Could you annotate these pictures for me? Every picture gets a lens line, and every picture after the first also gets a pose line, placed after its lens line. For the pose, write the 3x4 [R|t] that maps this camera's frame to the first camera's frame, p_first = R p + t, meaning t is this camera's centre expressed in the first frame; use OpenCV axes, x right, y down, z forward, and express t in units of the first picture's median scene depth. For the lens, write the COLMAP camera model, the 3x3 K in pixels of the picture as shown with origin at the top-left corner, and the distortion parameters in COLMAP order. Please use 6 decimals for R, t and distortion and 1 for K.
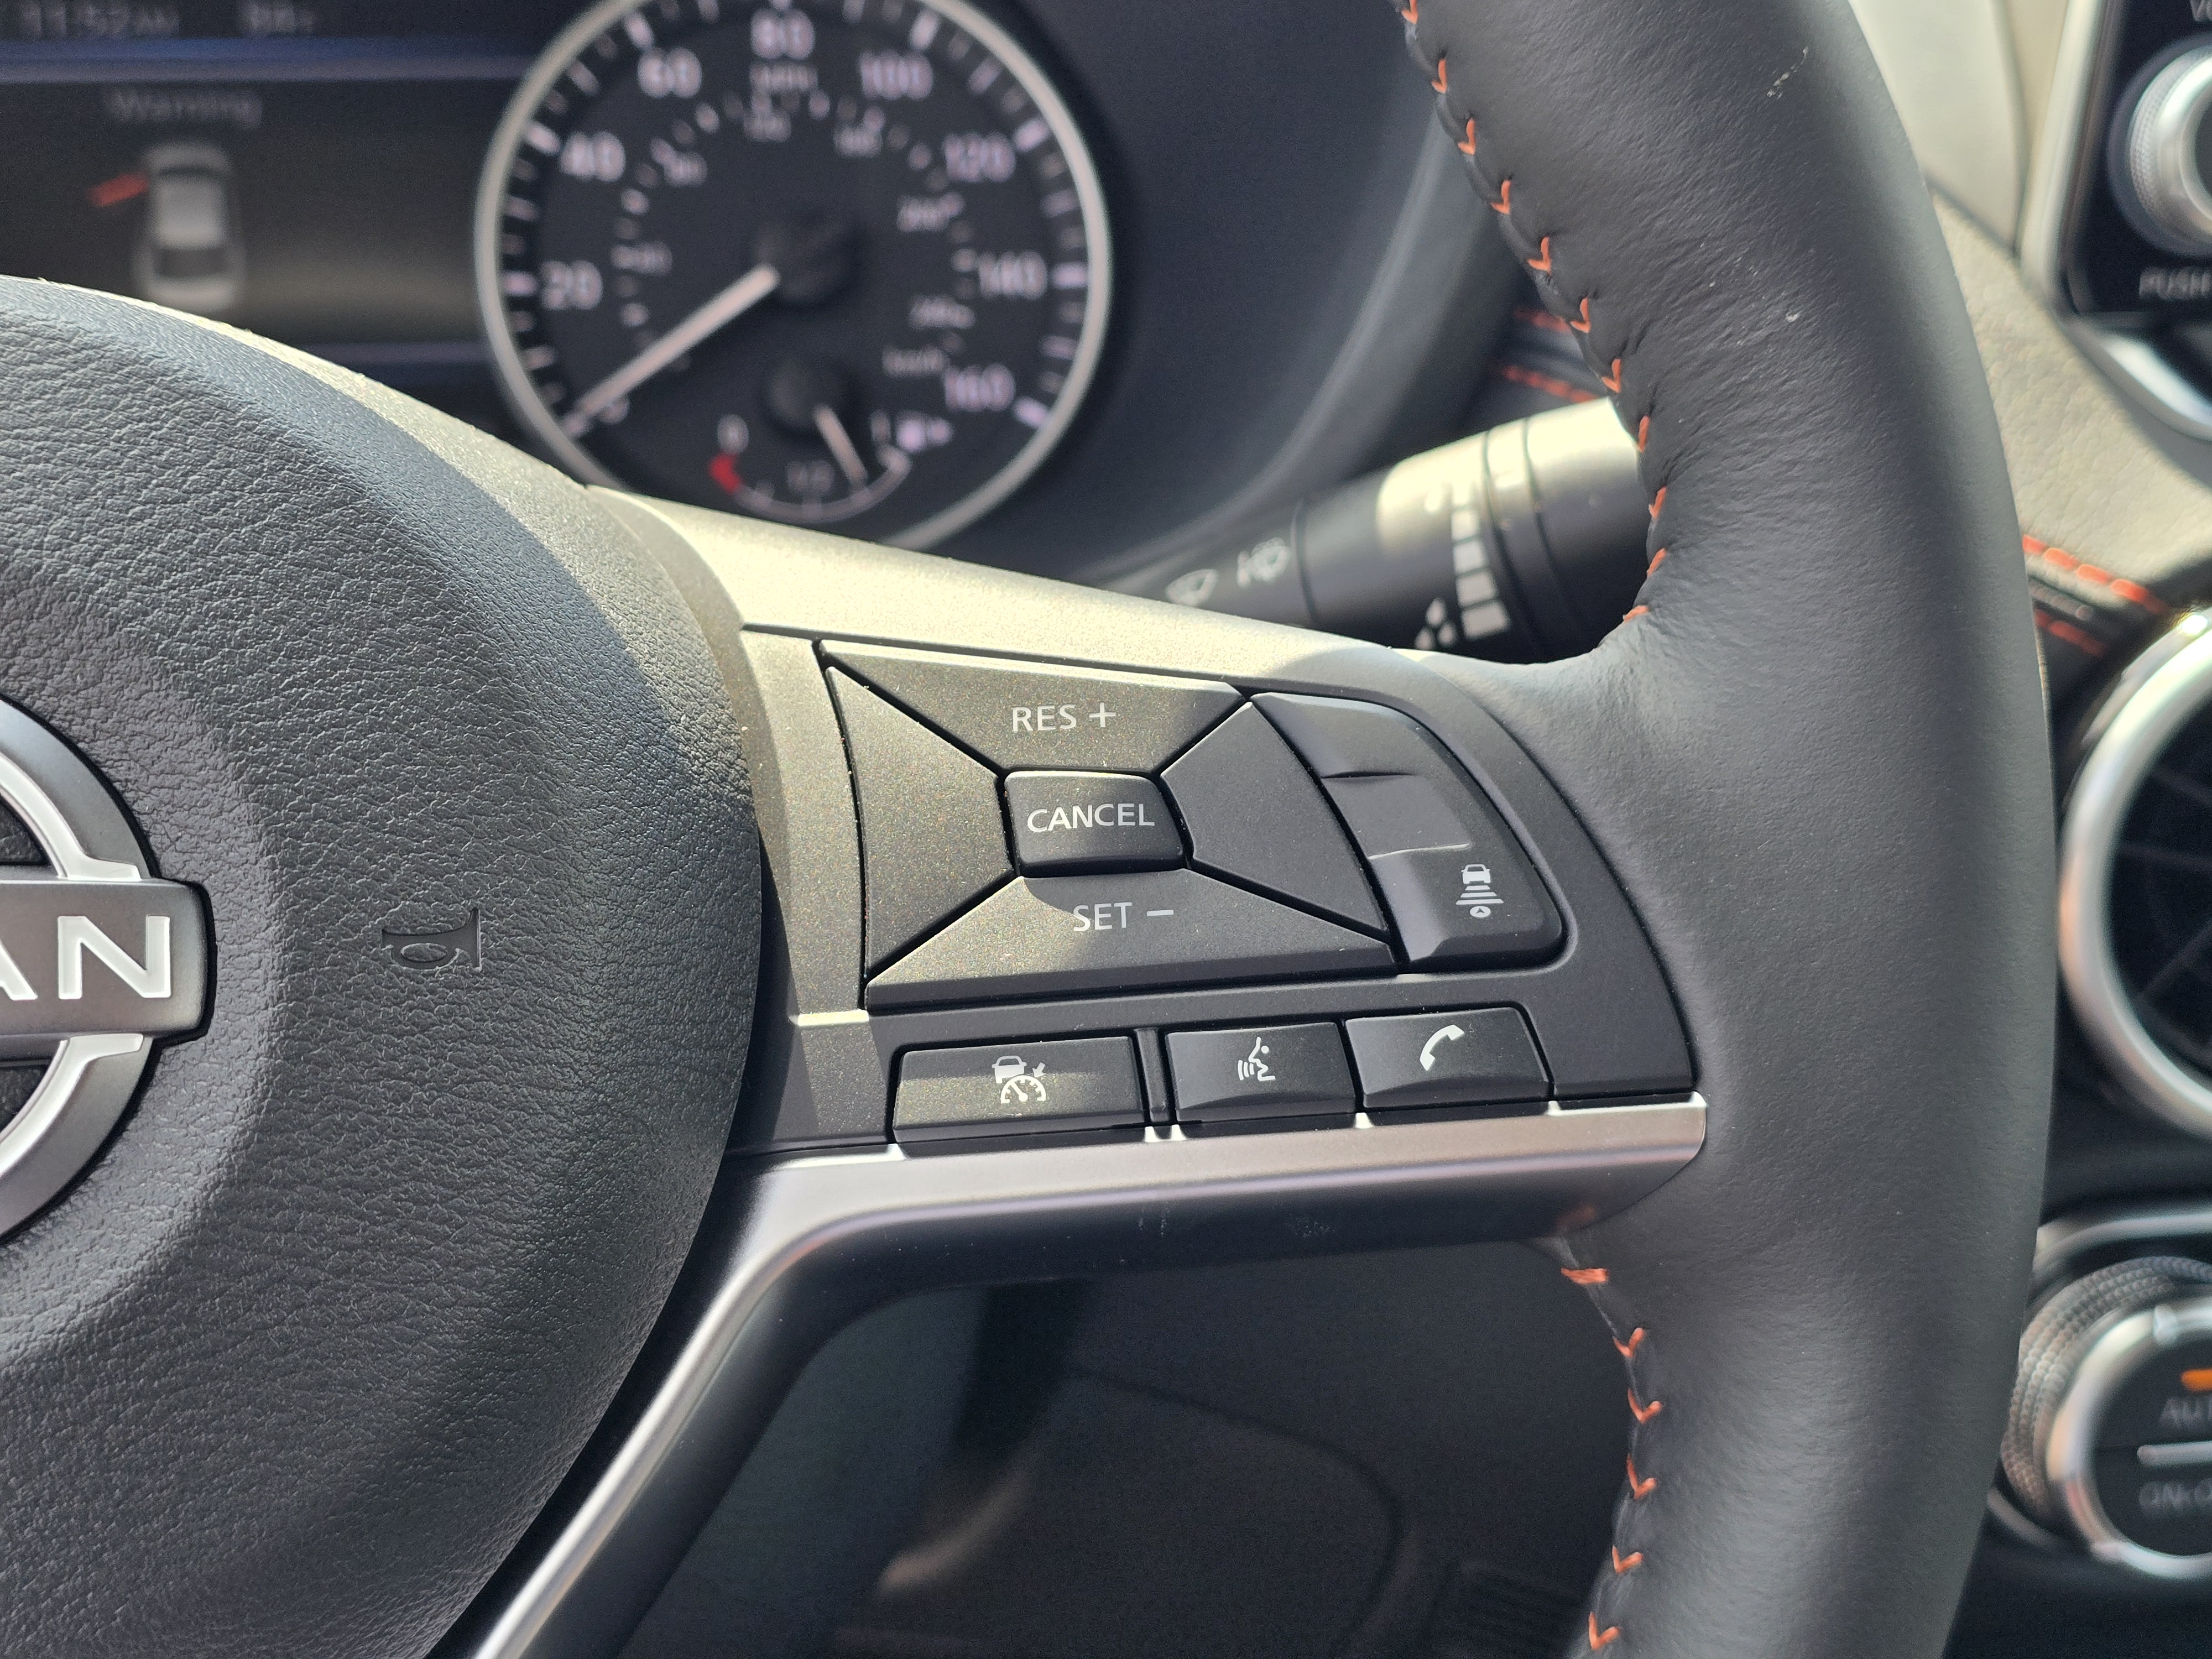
lens RADIAL K [[3073.9, 0, 1125.1], [0, 3073.9, 829.4], [0, 0, 1]] dist [0.239119, -0.954741]
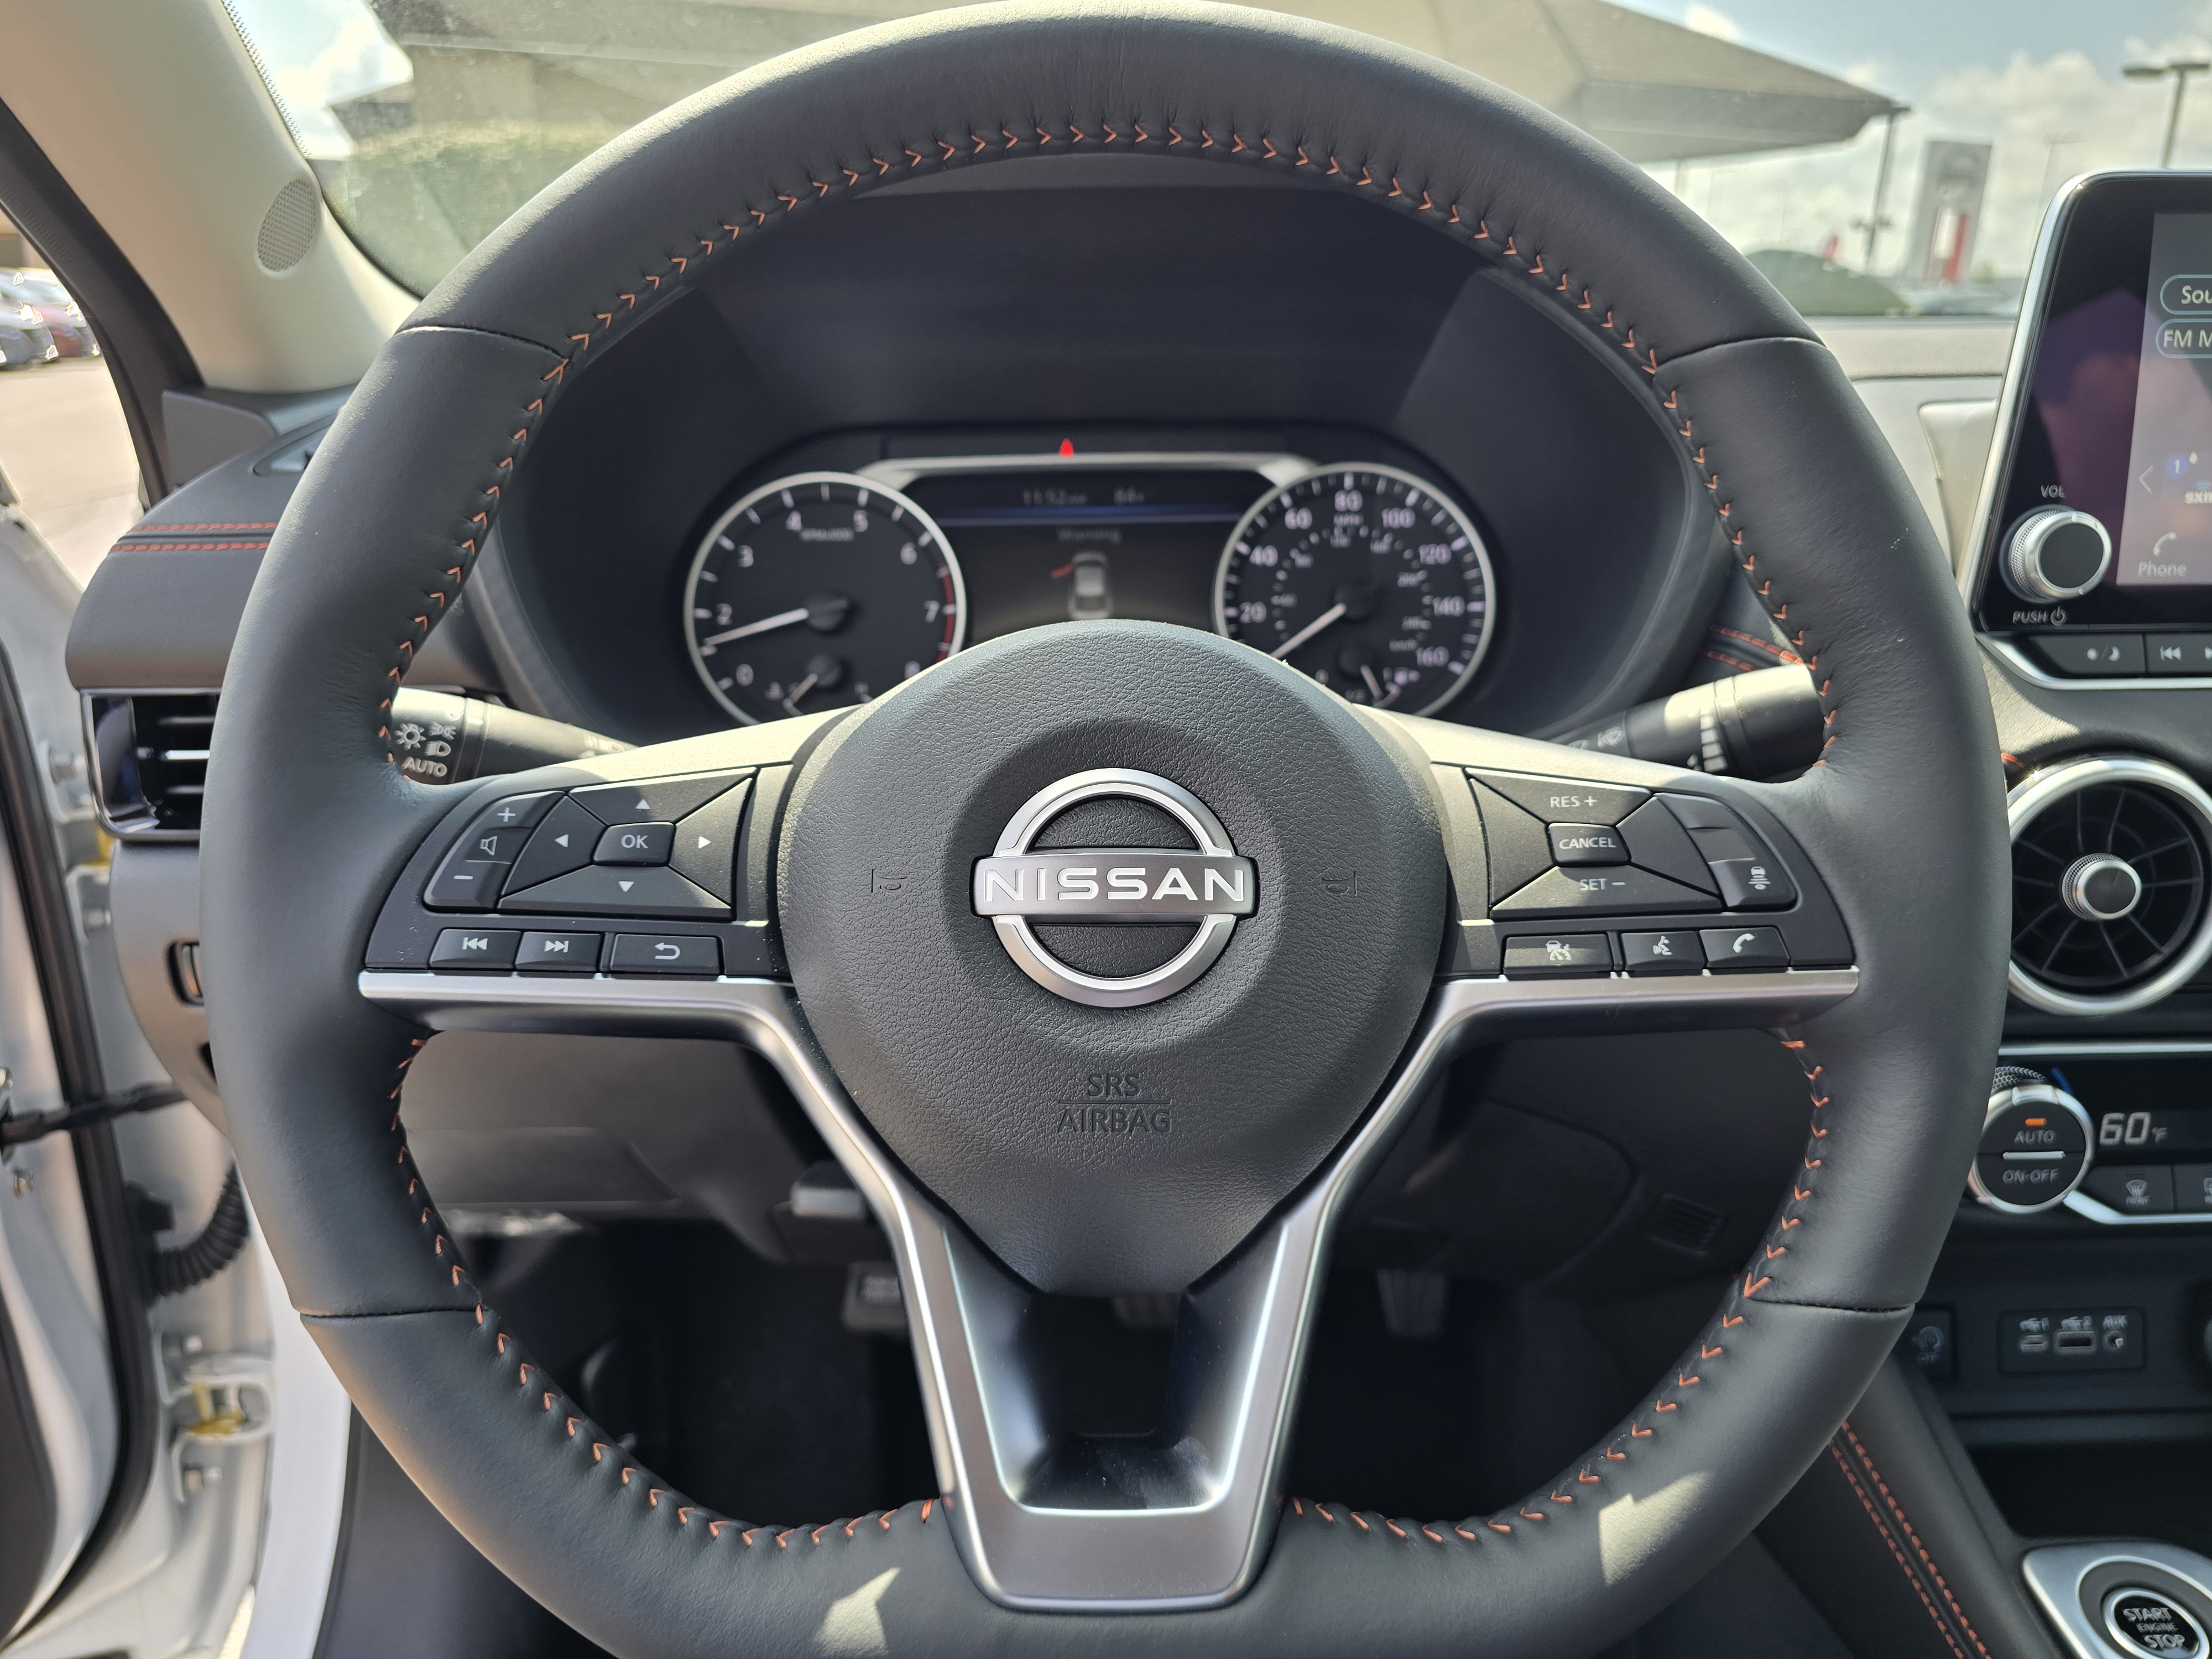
lens RADIAL K [[1534.9, 0, 1135.0], [0, 1534.9, 847.2], [0, 0, 1]] dist [0.048918, -0.047866]
pose [[0.987521, 0.025393, -0.155429, -0.107967], [-0.027261, 0.999579, -0.009902, 0.013070], [0.155112, 0.014015, 0.987798, -0.154654]]
